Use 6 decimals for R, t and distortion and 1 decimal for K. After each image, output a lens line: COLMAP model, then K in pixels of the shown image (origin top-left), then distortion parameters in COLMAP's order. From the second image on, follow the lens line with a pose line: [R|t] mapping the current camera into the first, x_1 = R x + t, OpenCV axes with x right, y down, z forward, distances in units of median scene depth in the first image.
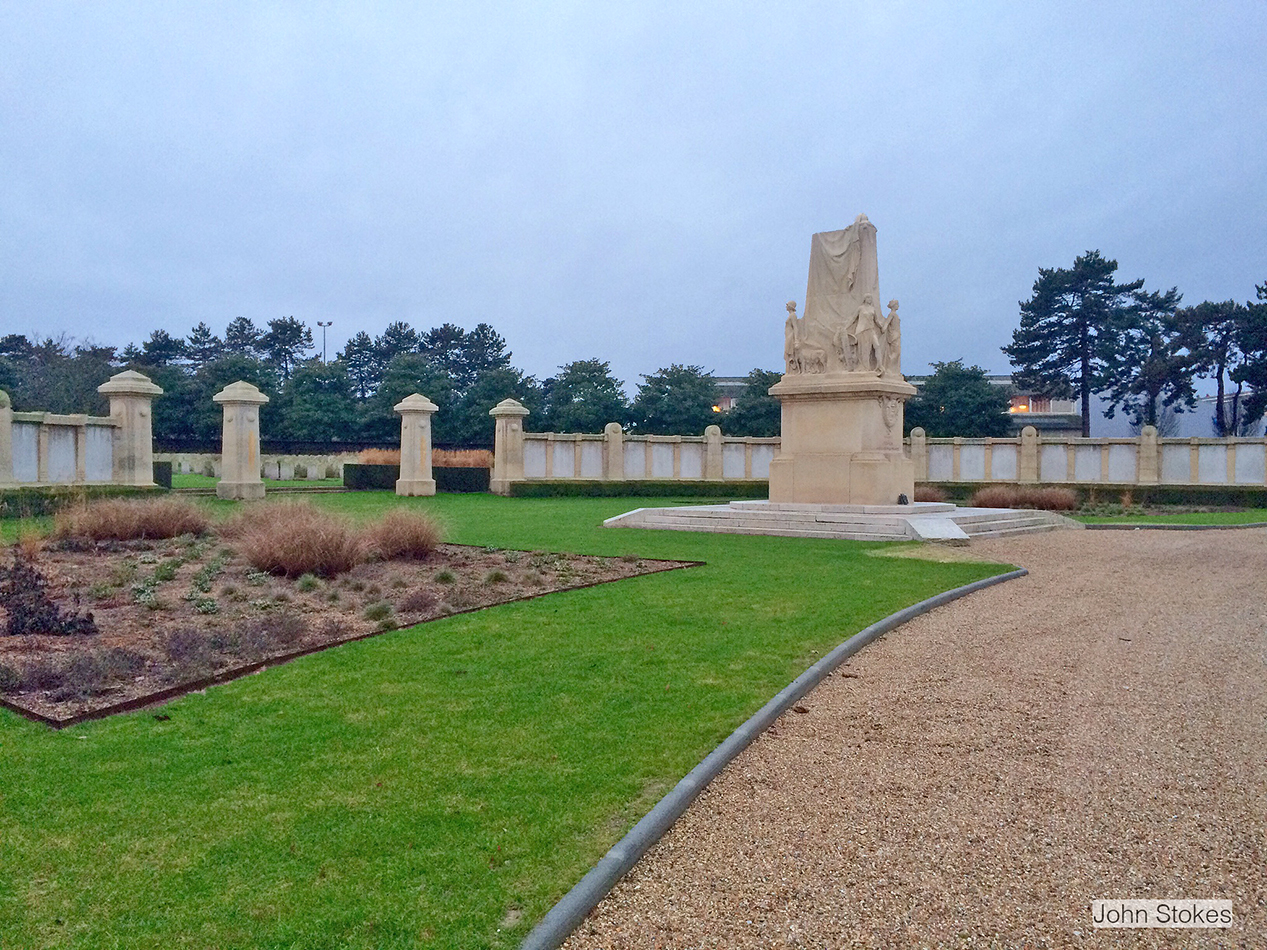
lens RADIAL K [[1060.8, 0, 635.3], [0, 1060.8, 473.6], [0, 0, 1]] dist [0.046555, -0.004313]
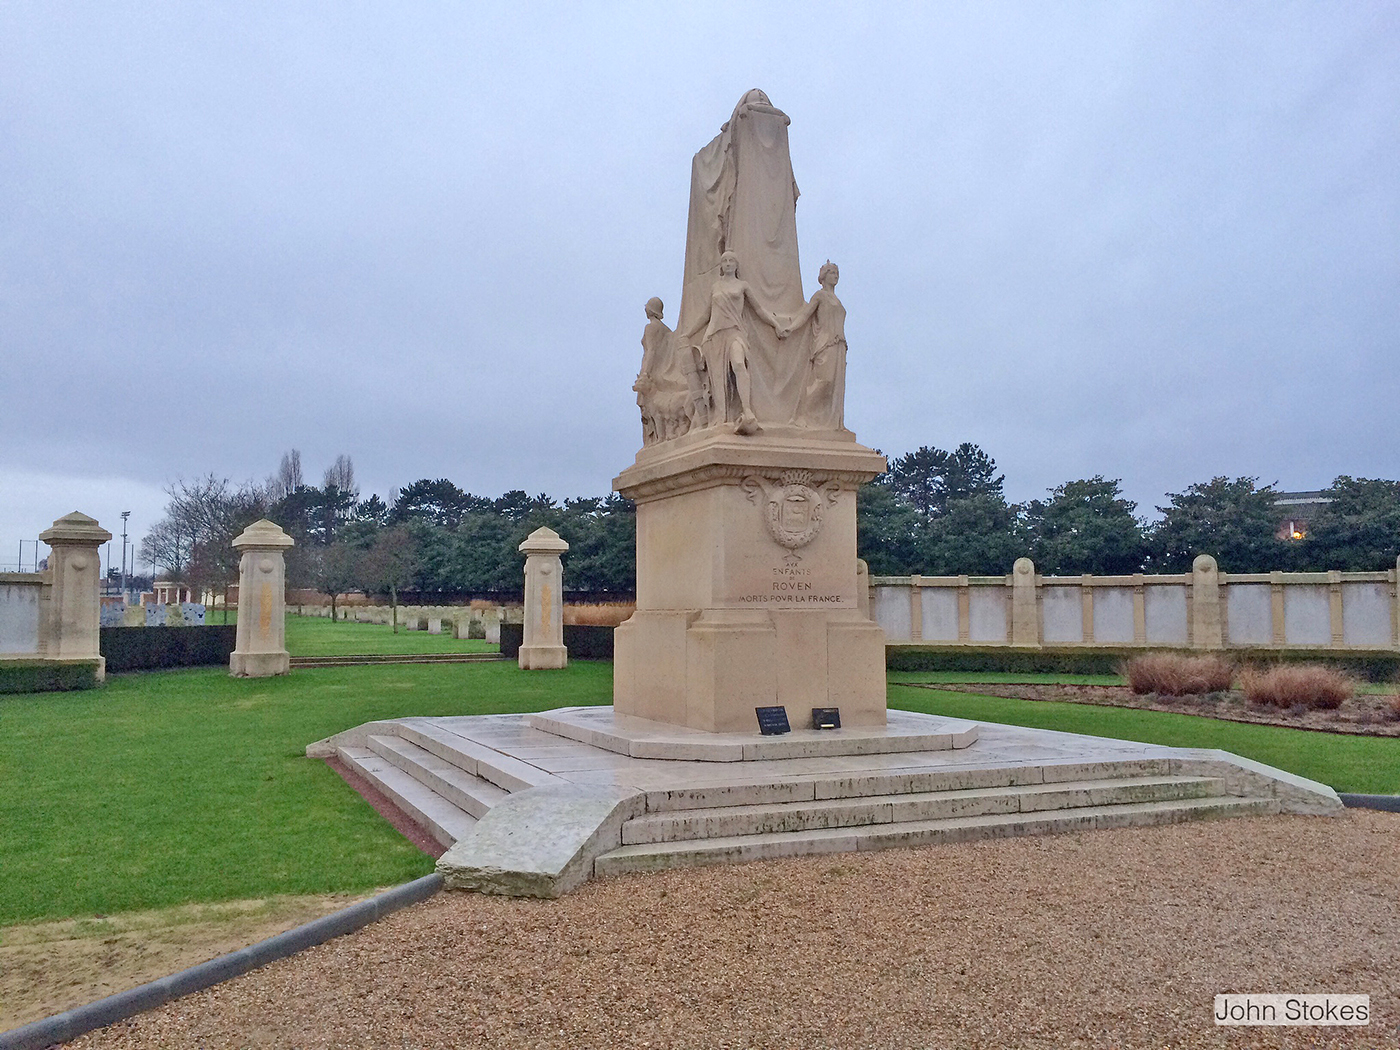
lens RADIAL K [[1172.2, 0, 698.5], [0, 1172.2, 525.3], [0, 0, 1]] dist [0.046555, -0.004313]
pose [[0.888965, -0.042845, -0.455967, 0.219182], [0.004600, 0.996399, -0.084658, -0.006669], [0.457952, 0.073160, 0.885961, 0.289678]]
